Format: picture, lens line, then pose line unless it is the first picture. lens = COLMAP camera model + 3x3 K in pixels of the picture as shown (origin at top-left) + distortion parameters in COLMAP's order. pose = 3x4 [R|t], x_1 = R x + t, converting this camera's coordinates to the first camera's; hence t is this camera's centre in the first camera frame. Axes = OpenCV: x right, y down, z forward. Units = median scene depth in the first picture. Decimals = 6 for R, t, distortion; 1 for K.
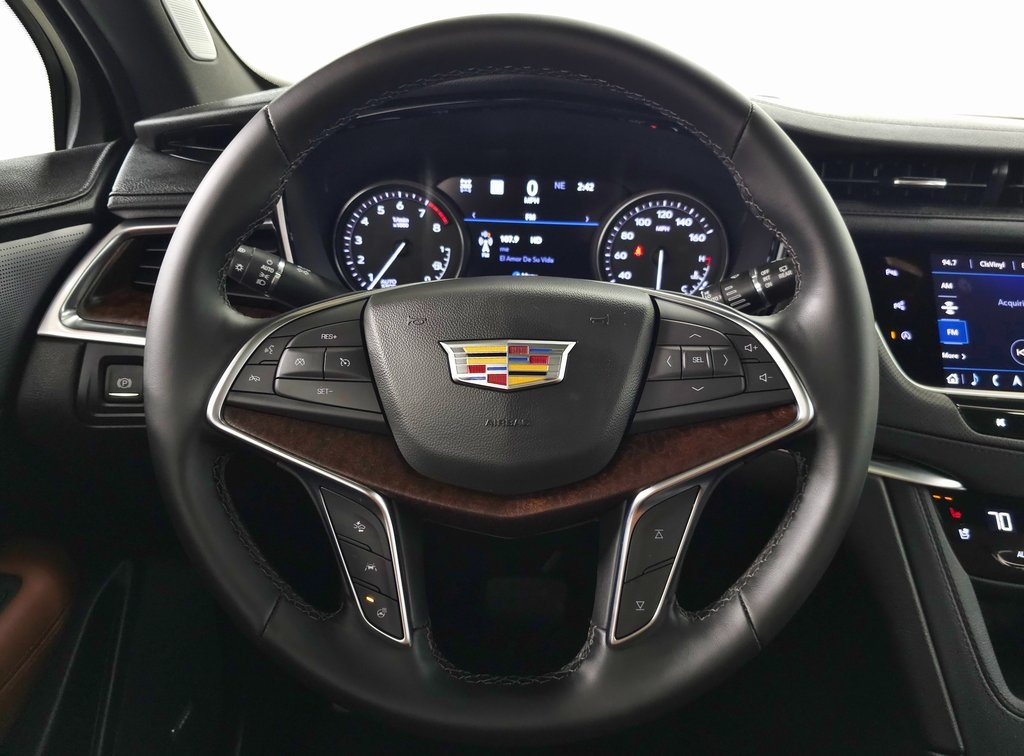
lens RADIAL K [[677.1, 0, 513.9], [0, 677.1, 376.2], [0, 0, 1]] dist [0.040747, -0.054889]
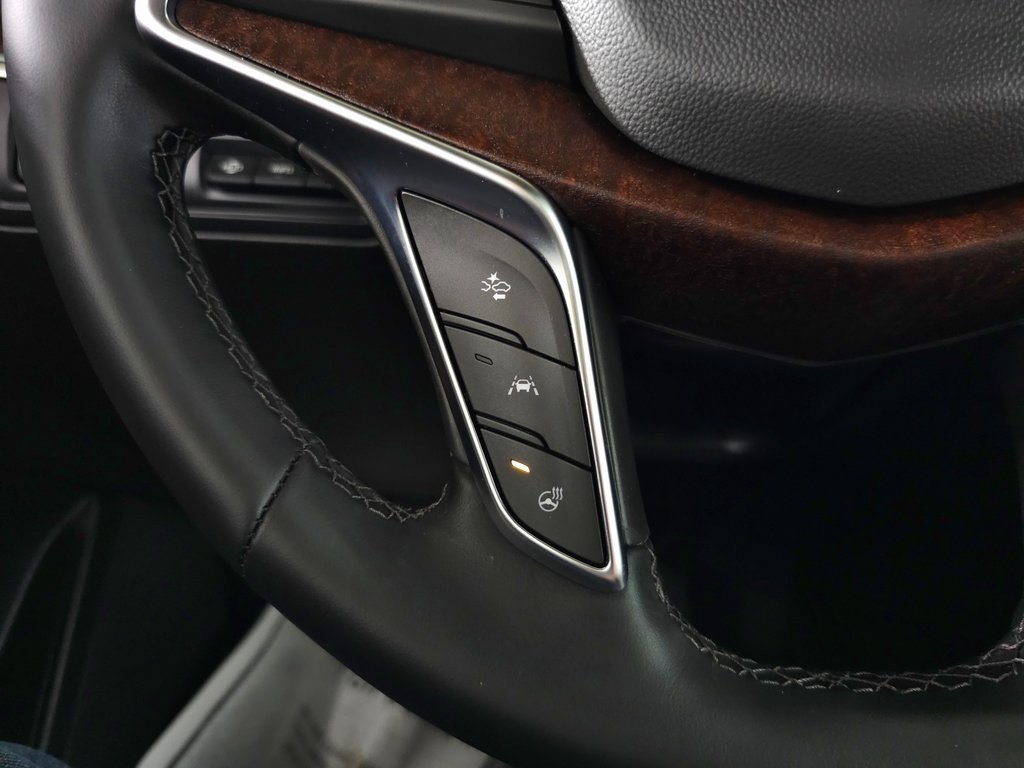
lens RADIAL K [[685.0, 0, 512.0], [0, 685.0, 384.0], [0, 0, 1]] dist [-0.003294, -0.006023]
pose [[0.998531, 0.015778, -0.051840, -0.149328], [-0.016243, 0.999831, -0.008554, 0.215424], [0.051697, 0.009383, 0.998619, 0.456741]]
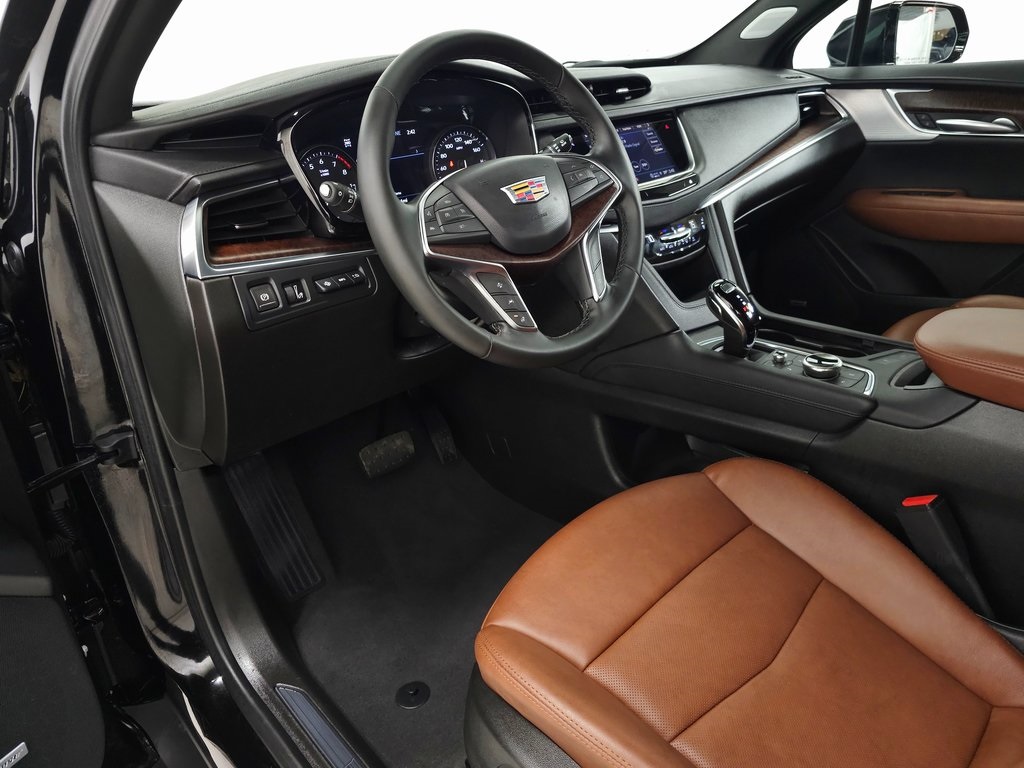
lens RADIAL K [[686.4, 0, 517.5], [0, 686.4, 371.7], [0, 0, 1]] dist [-0.006204, -0.003779]
pose [[0.699919, -0.361568, 0.615939, -1.187960], [0.357173, 0.924005, 0.136537, 0.152165], [-0.618498, 0.124432, 0.775871, -0.463335]]
